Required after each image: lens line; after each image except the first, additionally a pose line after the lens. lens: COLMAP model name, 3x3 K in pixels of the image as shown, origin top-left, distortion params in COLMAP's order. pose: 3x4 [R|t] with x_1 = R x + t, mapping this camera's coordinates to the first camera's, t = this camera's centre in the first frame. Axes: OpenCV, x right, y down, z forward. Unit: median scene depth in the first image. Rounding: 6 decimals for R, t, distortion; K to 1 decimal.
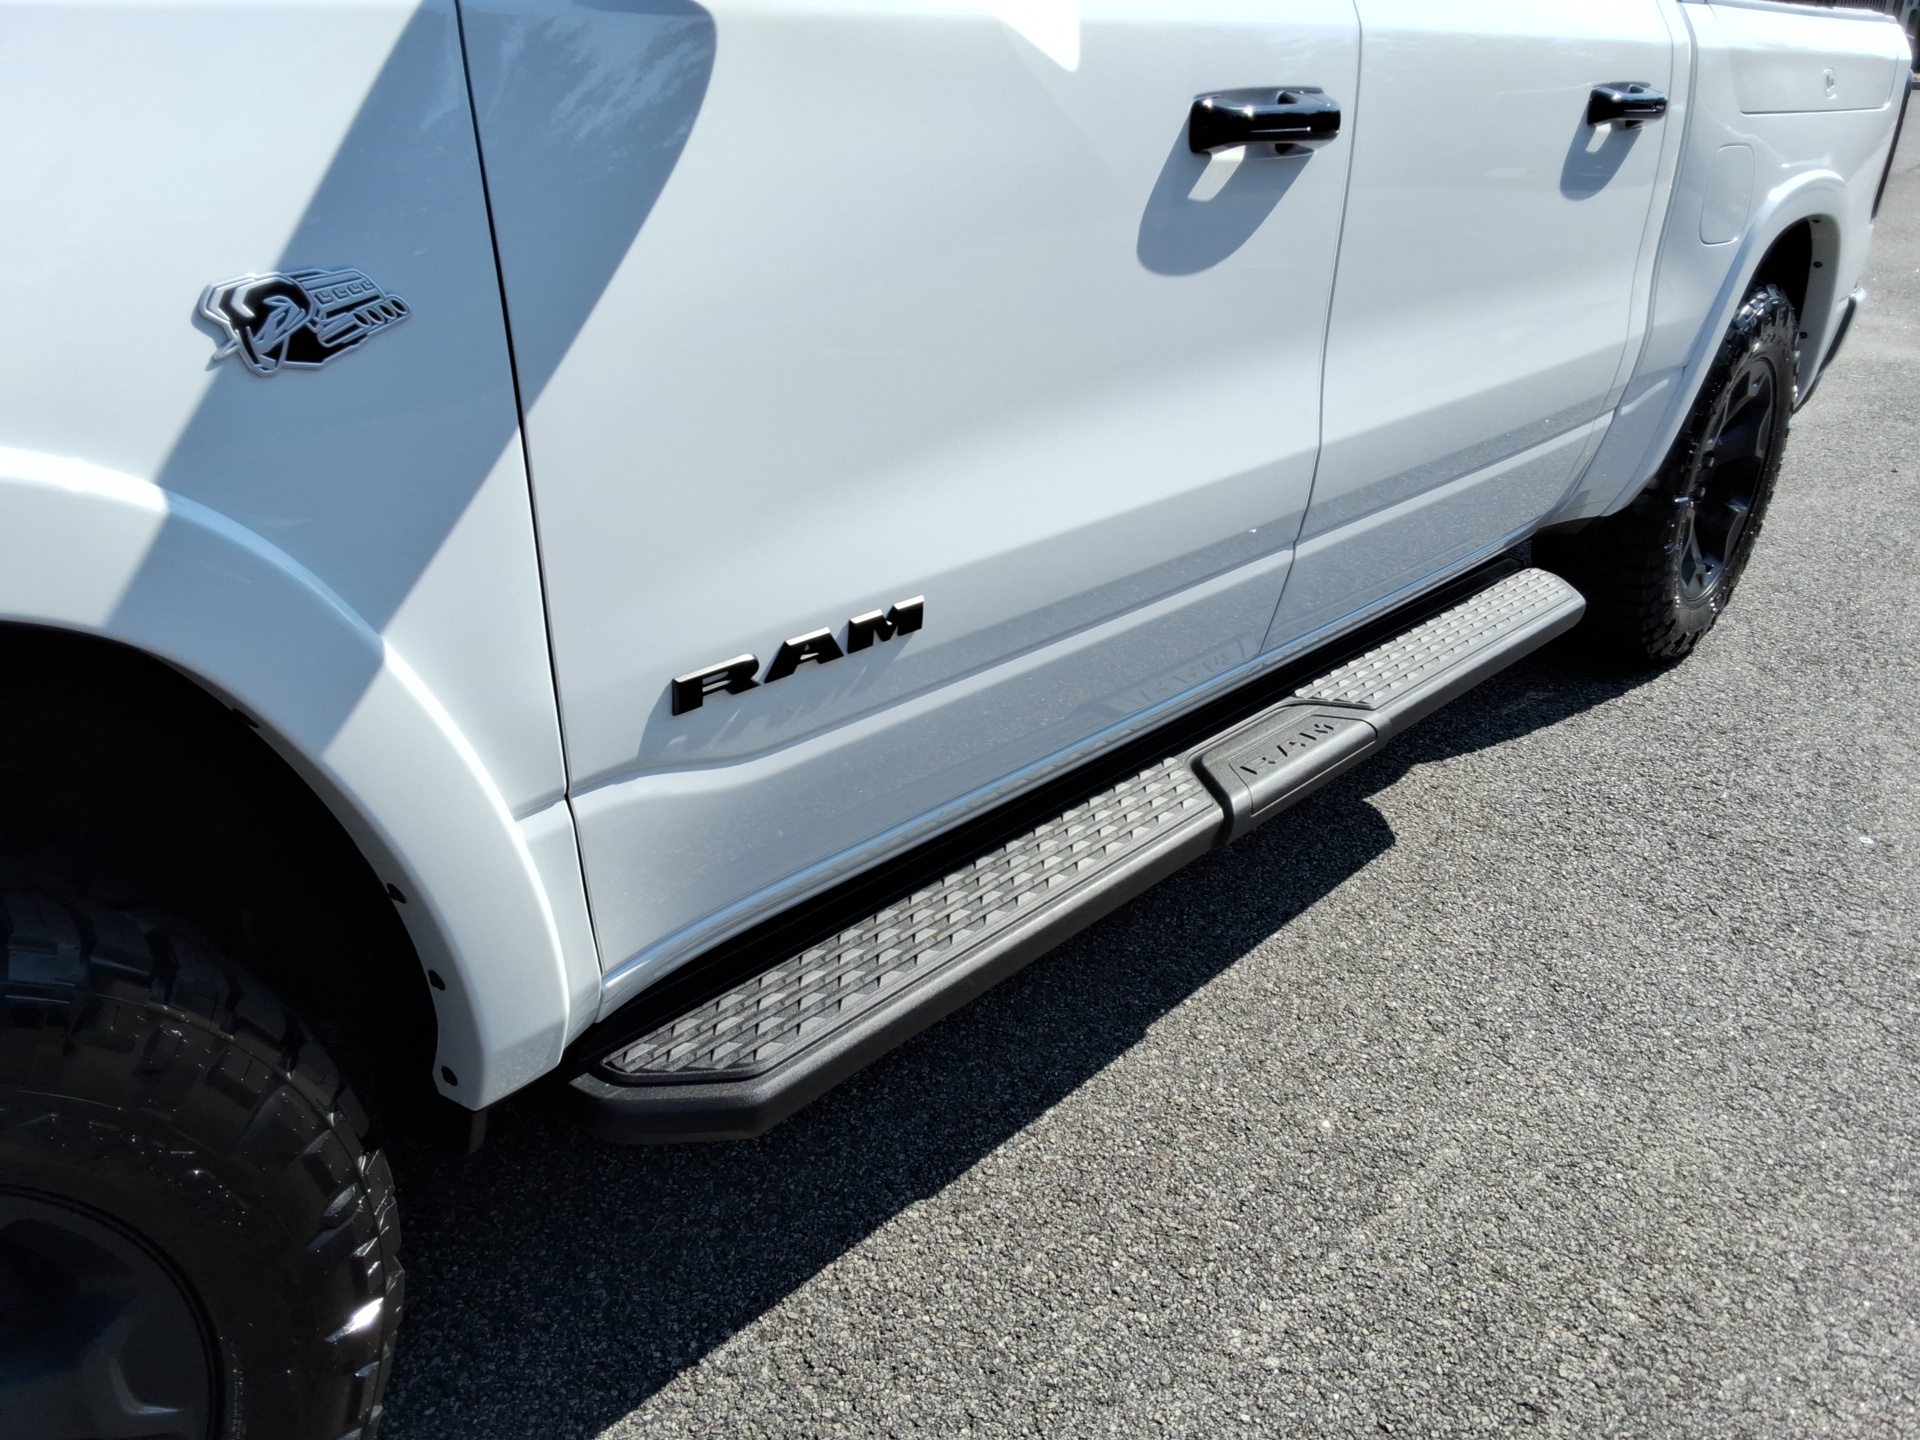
lens RADIAL K [[1547.3, 0, 971.3], [0, 1547.3, 709.9], [0, 0, 1]] dist [0.110831, -0.163459]
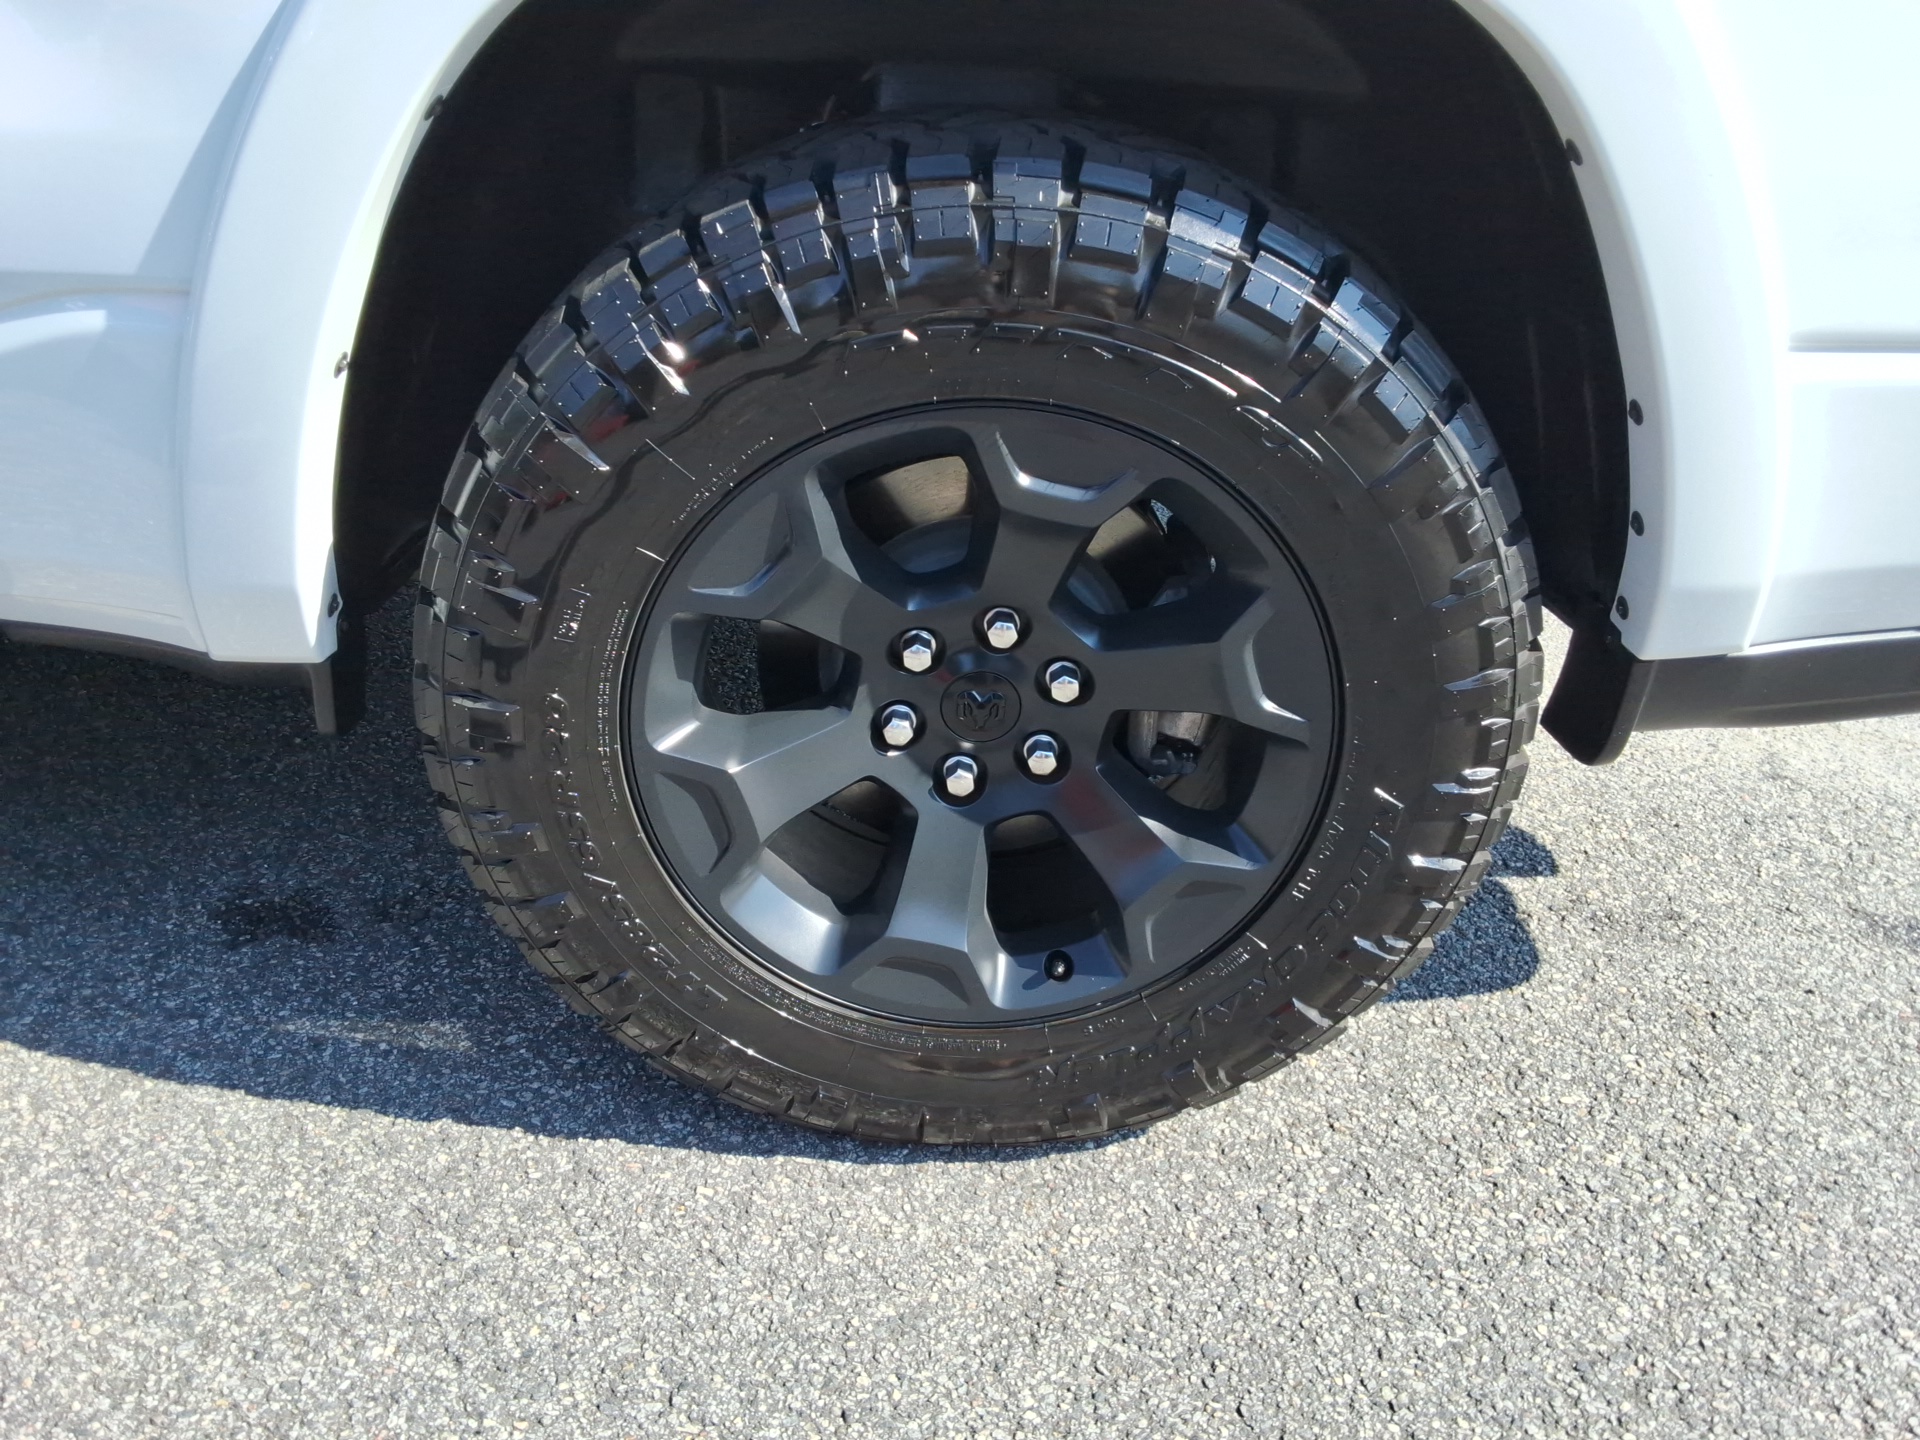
lens RADIAL K [[1547.3, 0, 960.3], [0, 1547.3, 704.2], [0, 0, 1]] dist [0.110831, -0.163459]
pose [[0.670755, 0.340371, -0.658966, 1.696385], [-0.310895, 0.935685, 0.166845, -0.506547], [0.673374, 0.092957, 0.733435, 1.819436]]
